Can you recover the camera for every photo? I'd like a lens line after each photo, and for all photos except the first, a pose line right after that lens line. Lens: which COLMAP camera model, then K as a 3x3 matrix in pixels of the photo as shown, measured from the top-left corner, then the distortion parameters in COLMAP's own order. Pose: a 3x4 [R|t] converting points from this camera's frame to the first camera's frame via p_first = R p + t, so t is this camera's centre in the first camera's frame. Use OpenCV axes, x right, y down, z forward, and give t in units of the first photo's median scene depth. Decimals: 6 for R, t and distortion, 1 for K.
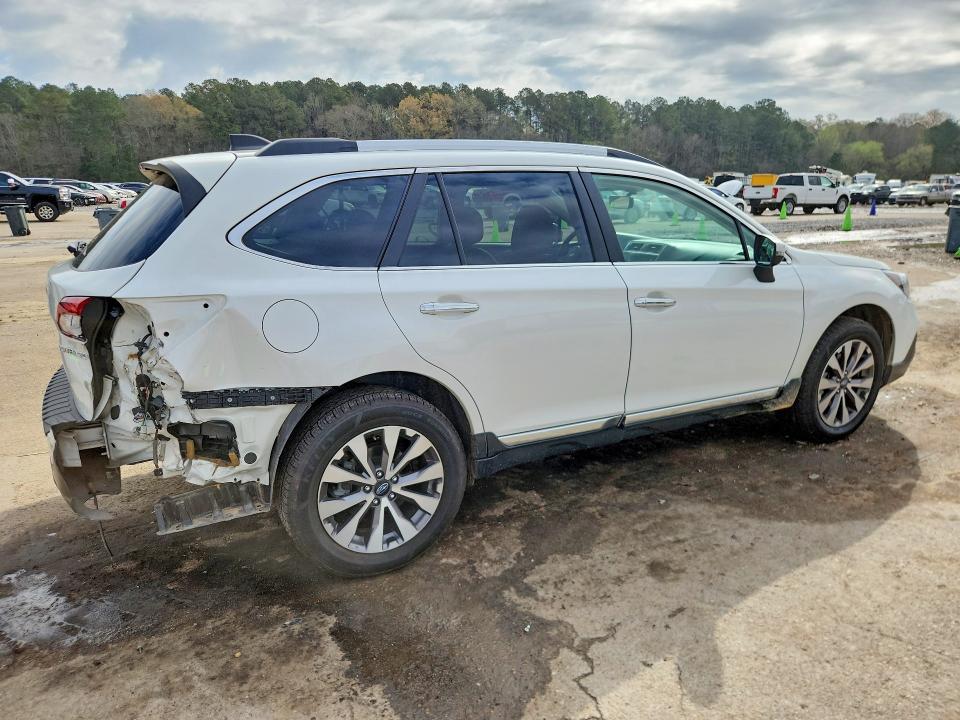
lens RADIAL K [[641.6, 0, 477.4], [0, 641.6, 358.3], [0, 0, 1]] dist [0.064366, -0.055219]
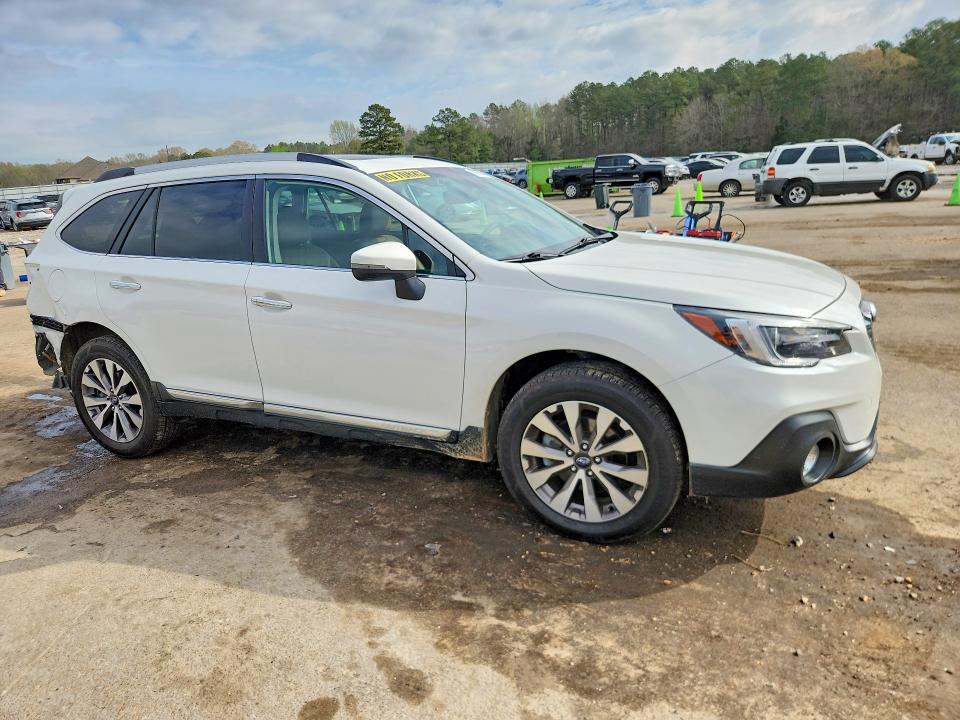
lens RADIAL K [[656.3, 0, 511.4], [0, 656.3, 357.2], [0, 0, 1]] dist [0.073250, -0.063046]
pose [[0.585027, 0.181711, -0.790395, 0.559514], [-0.144387, 0.982343, 0.118969, -0.075451], [0.798058, 0.044522, 0.600934, 0.273780]]
